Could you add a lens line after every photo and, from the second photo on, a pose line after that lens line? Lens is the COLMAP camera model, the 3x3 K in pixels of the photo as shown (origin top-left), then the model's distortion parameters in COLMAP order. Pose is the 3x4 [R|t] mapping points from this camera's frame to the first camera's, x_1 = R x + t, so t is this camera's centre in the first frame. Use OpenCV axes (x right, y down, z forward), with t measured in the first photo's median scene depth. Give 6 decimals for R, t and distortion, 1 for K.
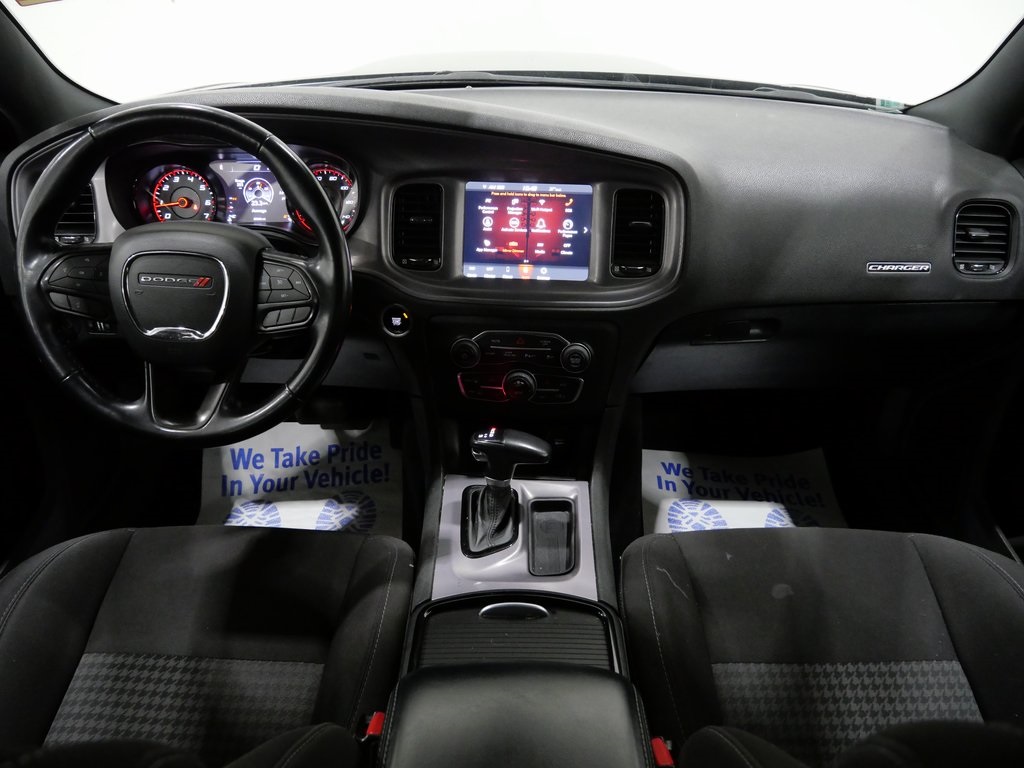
lens RADIAL K [[716.6, 0, 511.8], [0, 716.6, 383.8], [0, 0, 1]] dist [-0.039100, -0.001739]
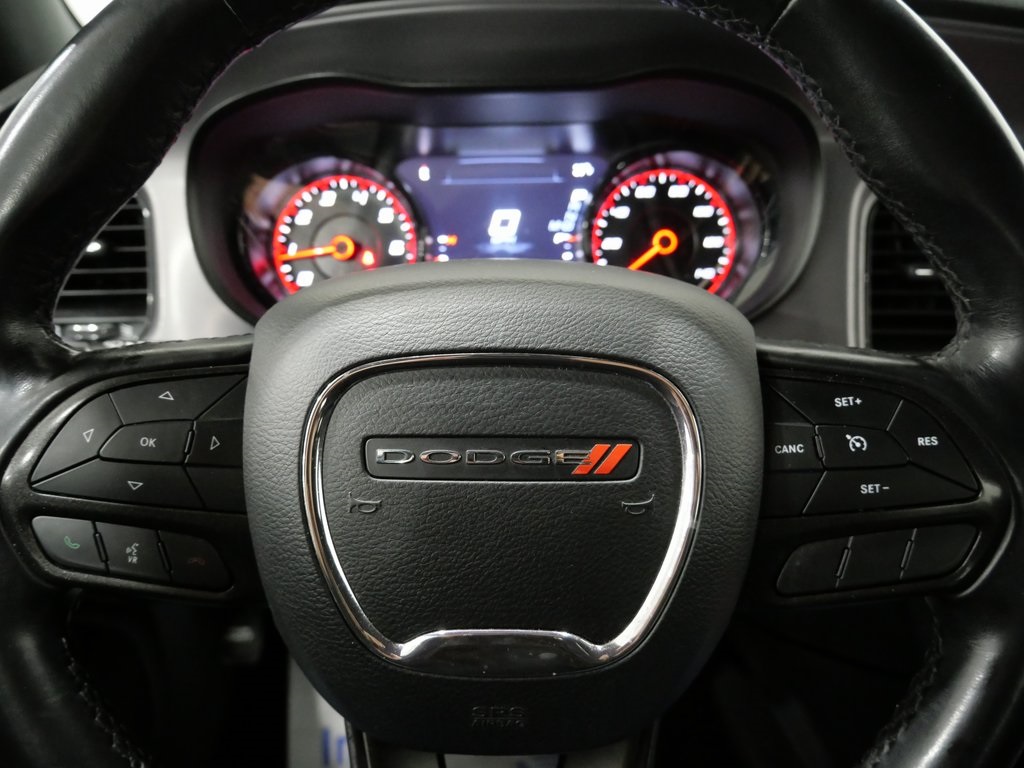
lens RADIAL K [[716.6, 0, 519.1], [0, 716.6, 380.2], [0, 0, 1]] dist [-0.039100, -0.001739]
pose [[0.999038, -0.029138, 0.032773, -0.368409], [0.033083, 0.991340, -0.127085, -0.110685], [-0.028786, 0.128047, 0.991350, 0.555667]]
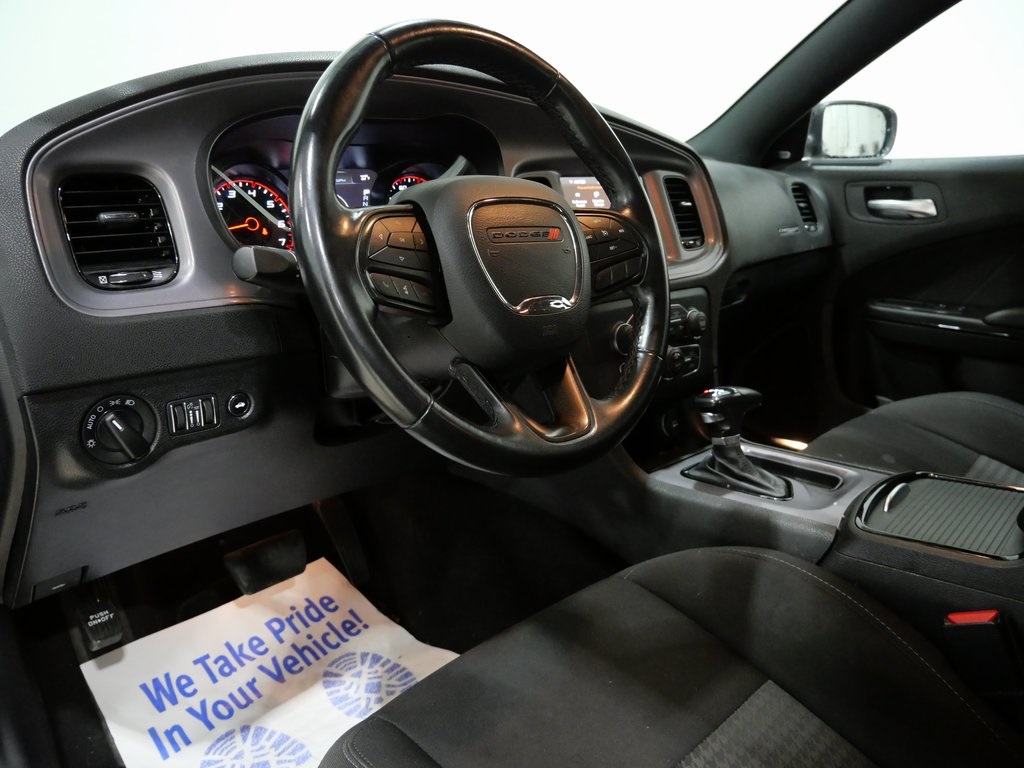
lens RADIAL K [[716.6, 0, 517.8], [0, 716.6, 385.3], [0, 0, 1]] dist [-0.039100, -0.001739]
pose [[0.708297, -0.213264, 0.672930, -0.787558], [0.375475, 0.921057, -0.103308, 0.055595], [-0.597775, 0.325841, 0.732457, 0.398649]]
